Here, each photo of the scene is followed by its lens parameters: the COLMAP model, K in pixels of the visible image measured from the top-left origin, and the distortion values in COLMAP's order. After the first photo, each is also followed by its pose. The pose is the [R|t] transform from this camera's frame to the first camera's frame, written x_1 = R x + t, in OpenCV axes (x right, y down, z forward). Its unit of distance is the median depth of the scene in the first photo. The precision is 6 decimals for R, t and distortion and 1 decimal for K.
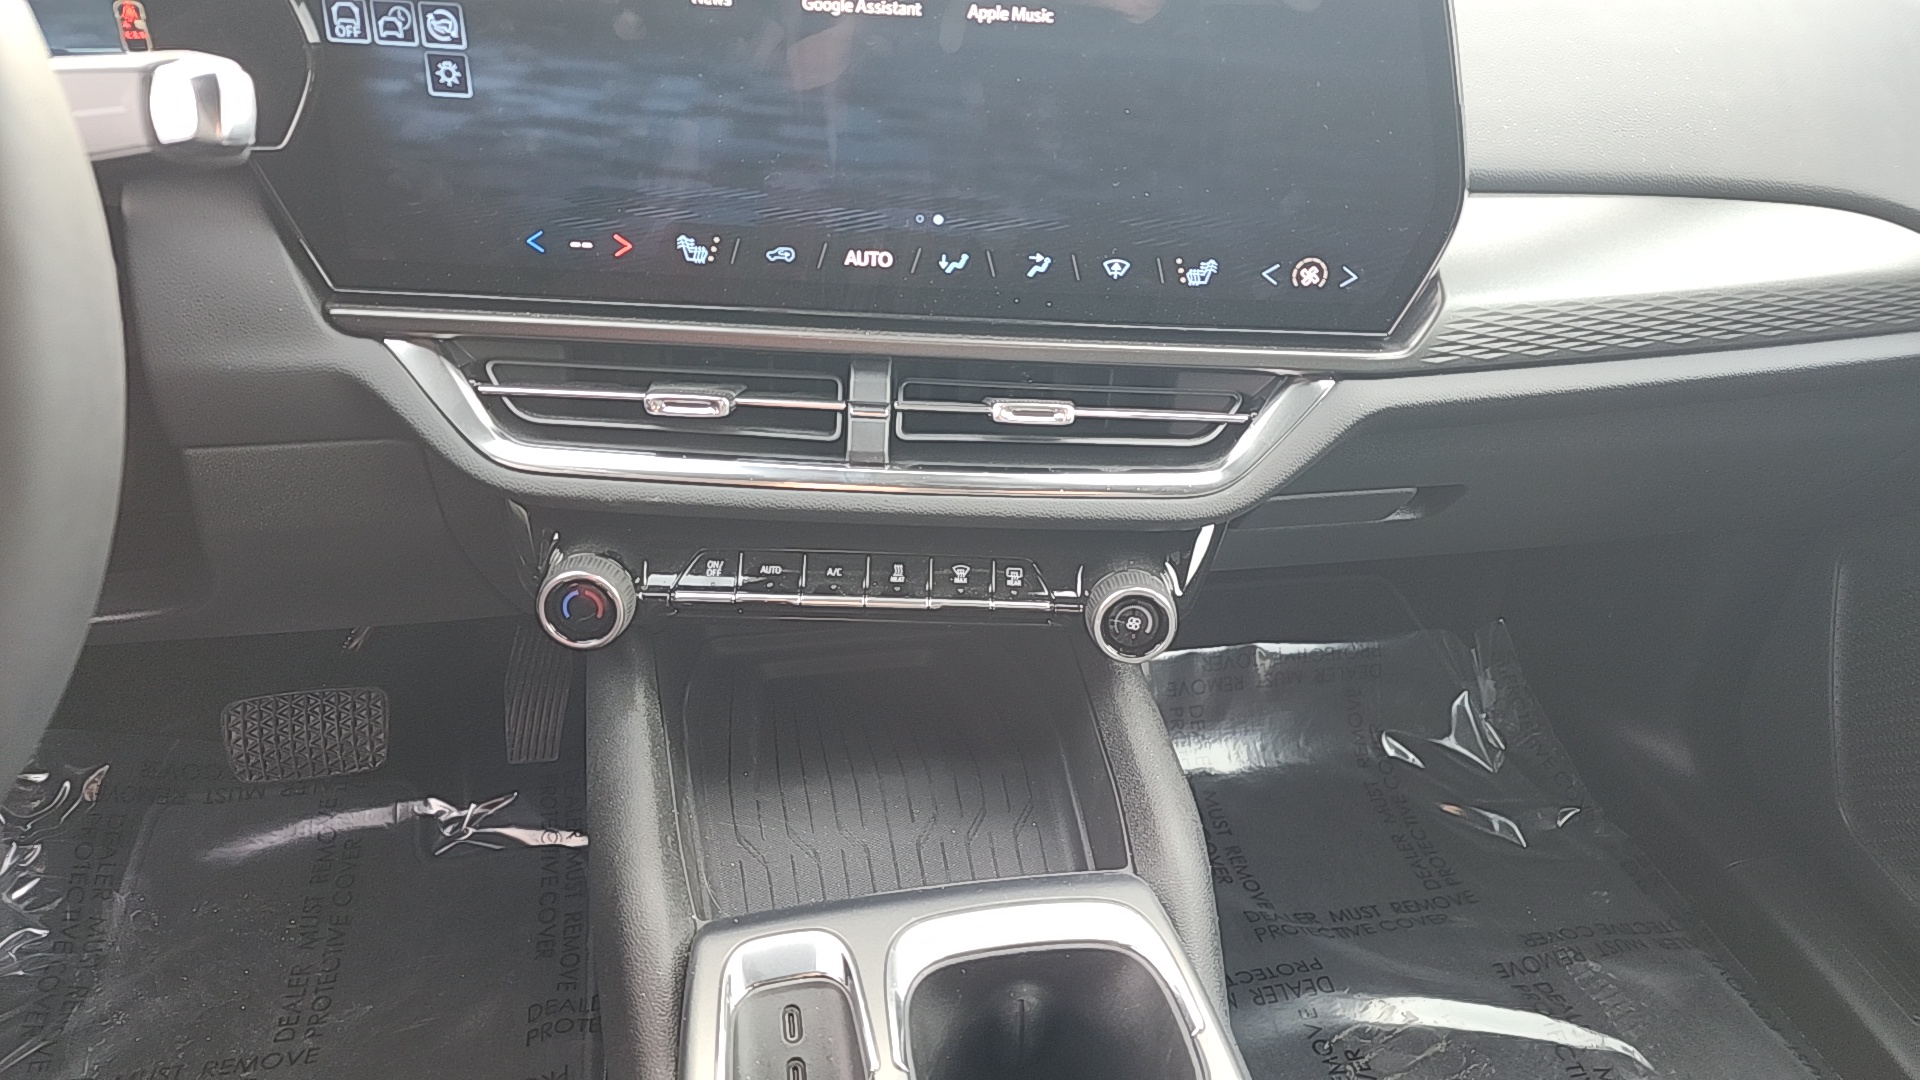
lens RADIAL K [[1278.9, 0, 972.4], [0, 1278.9, 528.2], [0, 0, 1]] dist [0.068504, -0.060098]
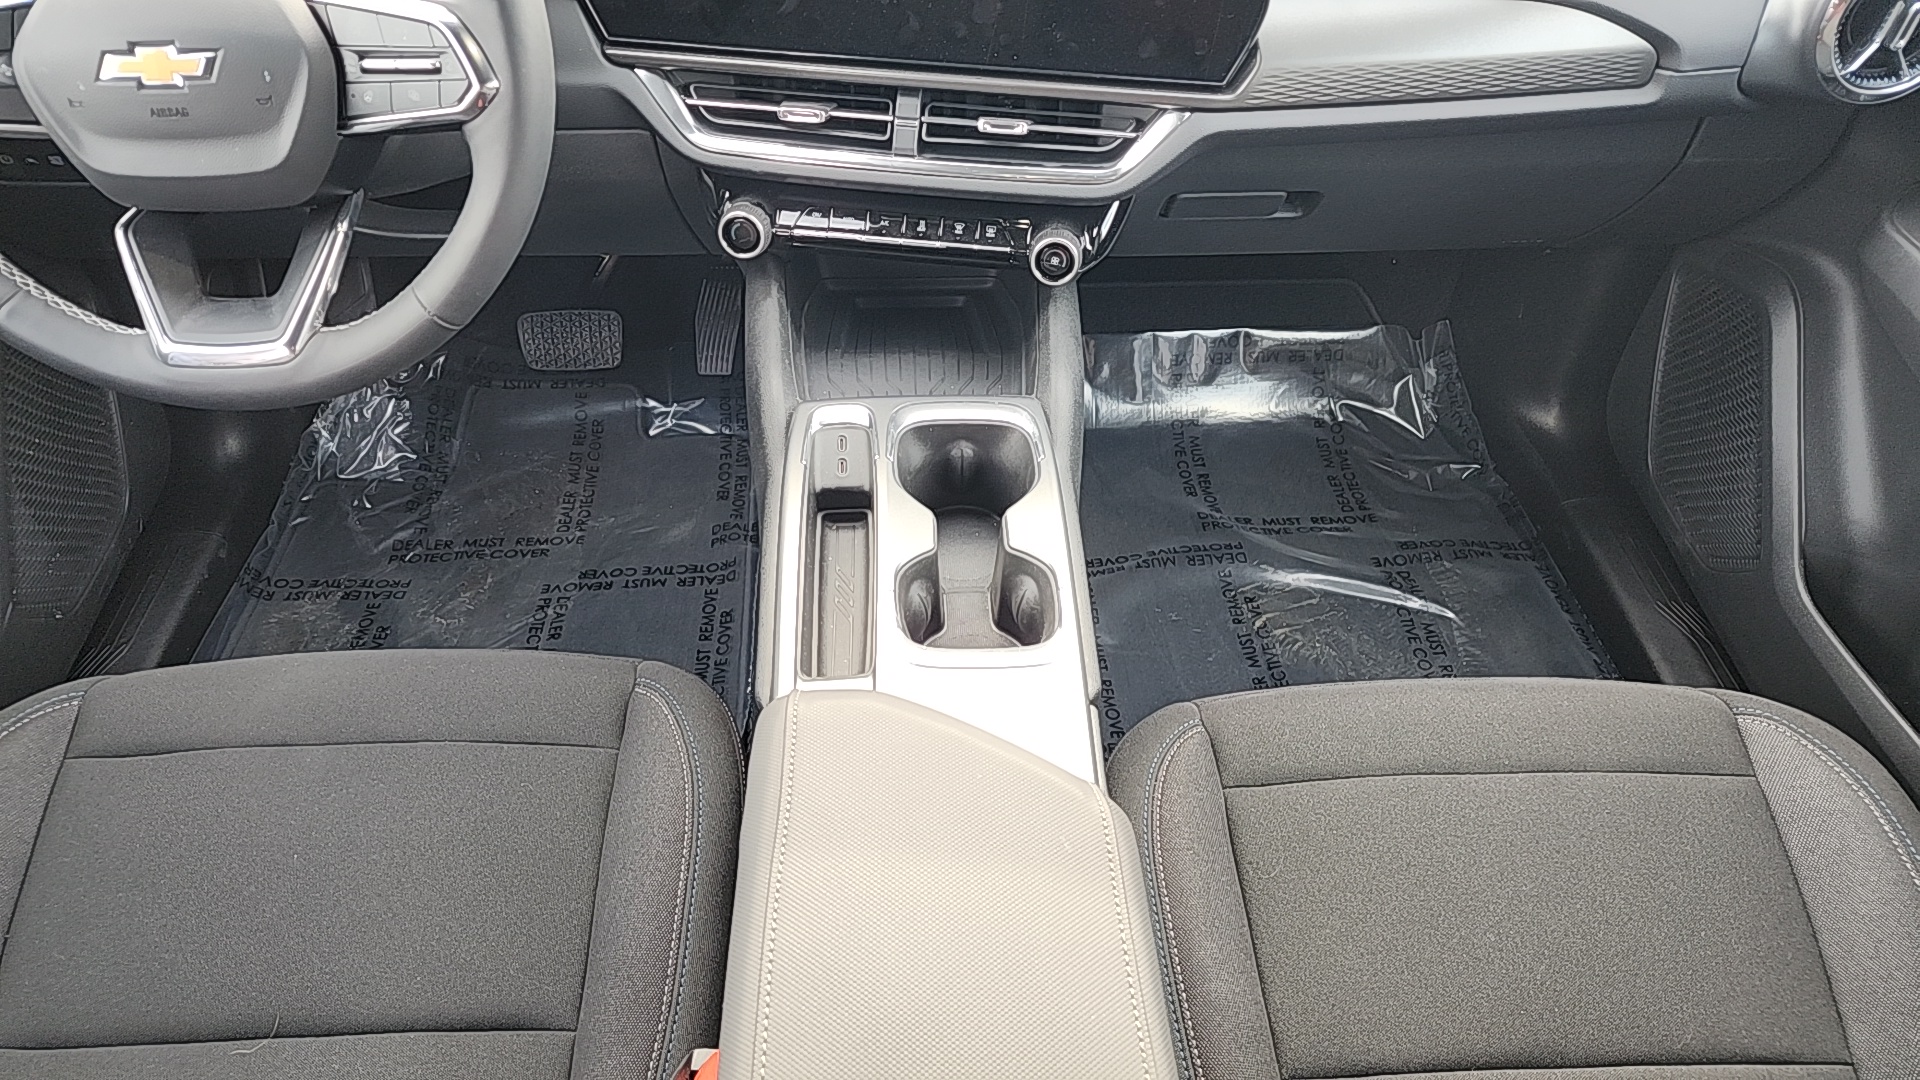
lens RADIAL K [[1278.9, 0, 956.3], [0, 1278.9, 549.2], [0, 0, 1]] dist [0.068504, -0.060098]
pose [[0.988178, 0.079057, -0.131358, 0.250811], [-0.049412, 0.975304, 0.215267, 0.088069], [0.145132, -0.206231, 0.967680, -0.746132]]
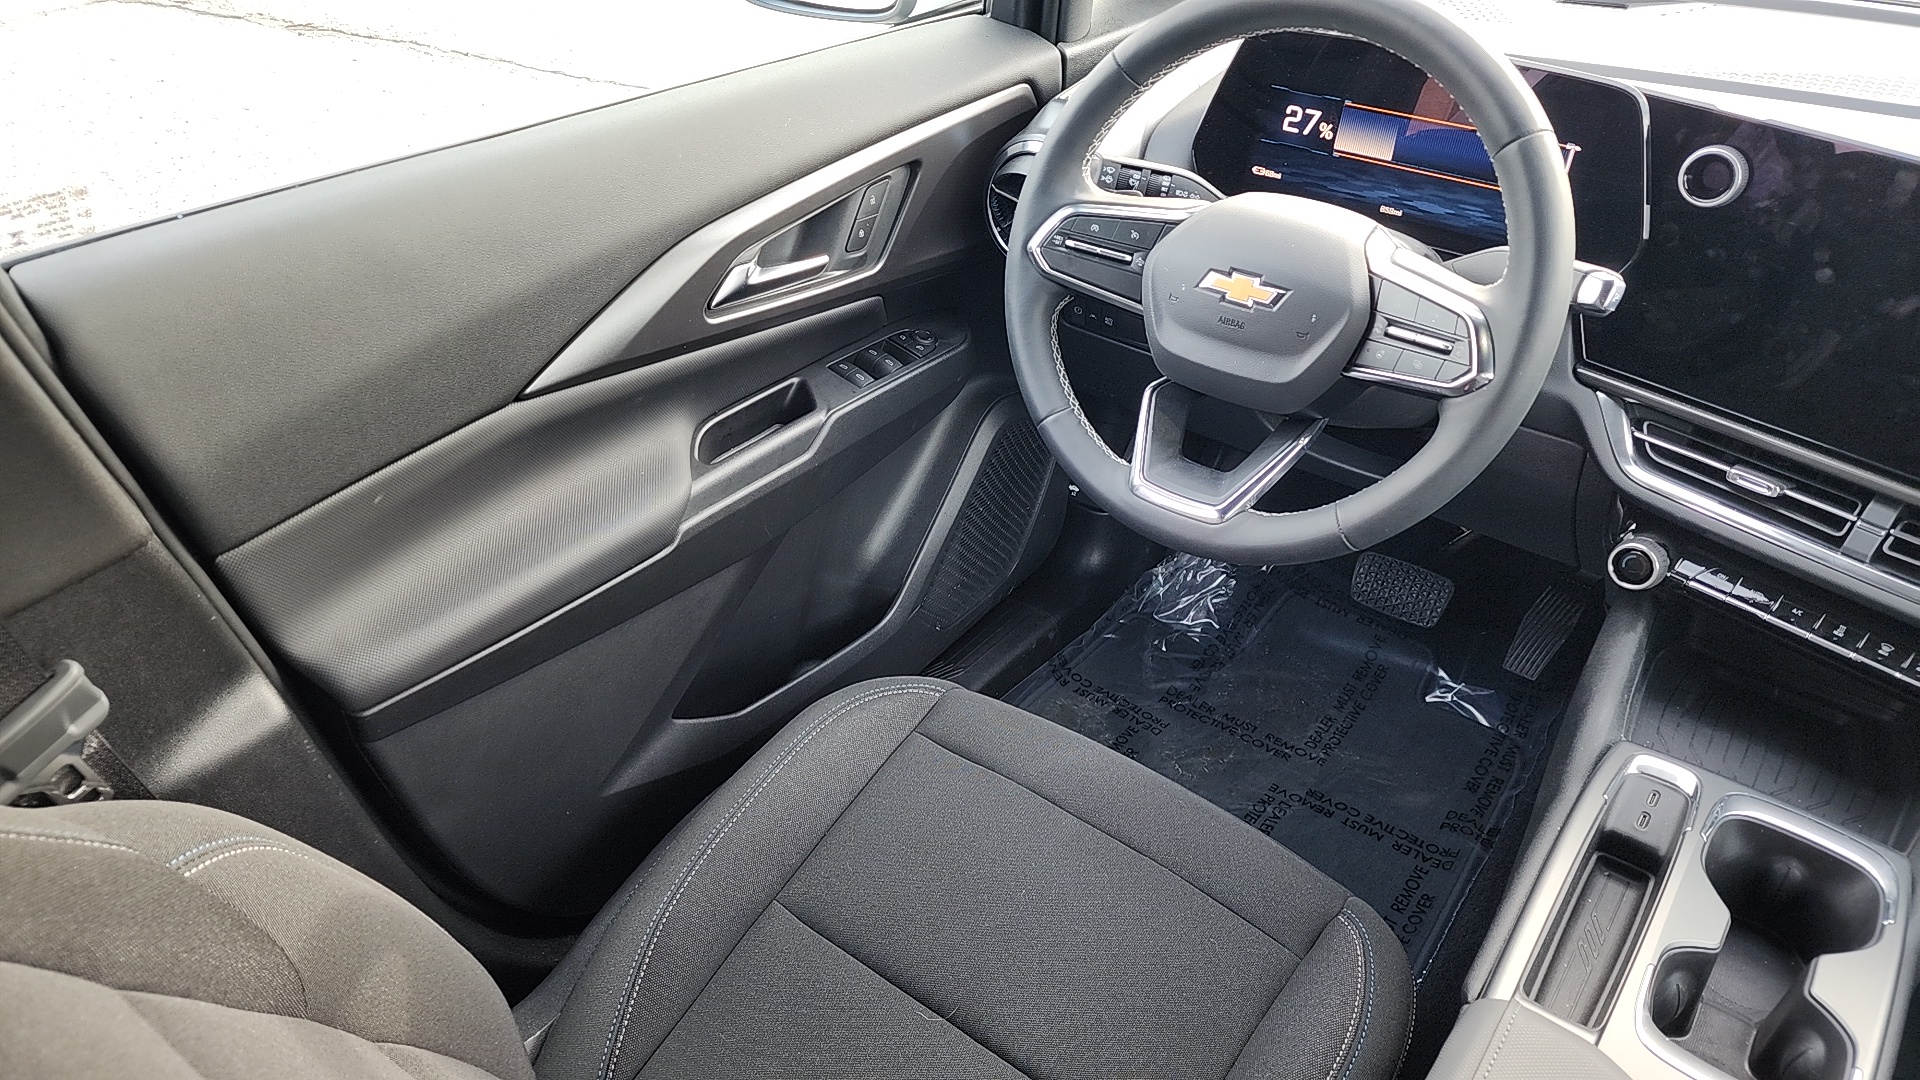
lens RADIAL K [[1278.9, 0, 975.5], [0, 1278.9, 538.2], [0, 0, 1]] dist [0.068504, -0.060098]
pose [[0.663508, 0.395852, -0.634869, 0.213679], [-0.393622, 0.906327, 0.153732, 0.108785], [0.636254, 0.147896, 0.757171, -0.930935]]
